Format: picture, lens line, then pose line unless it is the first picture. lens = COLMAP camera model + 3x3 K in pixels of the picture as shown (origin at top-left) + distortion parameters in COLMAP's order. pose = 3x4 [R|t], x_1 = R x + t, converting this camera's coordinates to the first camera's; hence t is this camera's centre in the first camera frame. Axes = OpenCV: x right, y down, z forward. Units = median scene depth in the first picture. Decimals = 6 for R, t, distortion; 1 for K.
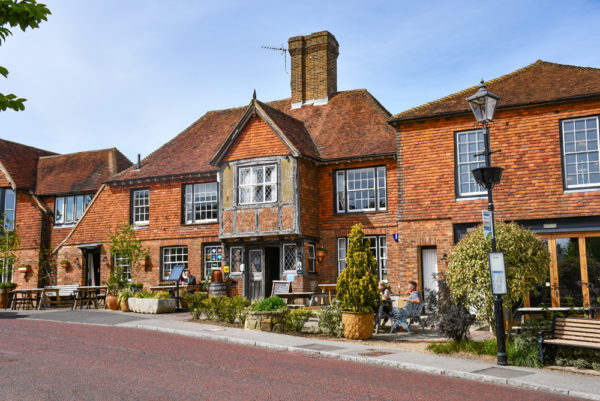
lens RADIAL K [[594.1, 0, 300.0], [0, 594.1, 200.5], [0, 0, 1]] dist [0.026121, 0.012228]
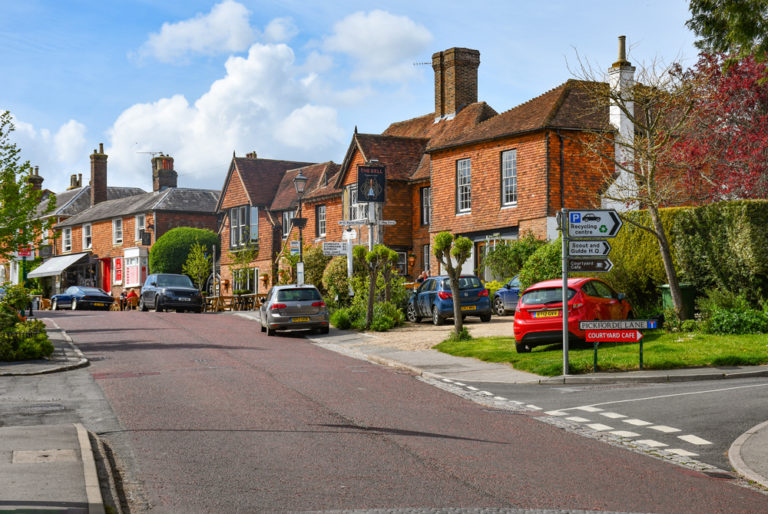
lens RADIAL K [[760.4, 0, 384.0], [0, 760.4, 257.0], [0, 0, 1]] dist [0.026121, 0.012228]
pose [[0.922282, -0.035191, -0.384911, 0.421196], [0.070895, 0.994354, 0.078961, -0.029240], [0.379959, -0.100113, 0.919570, -0.318154]]
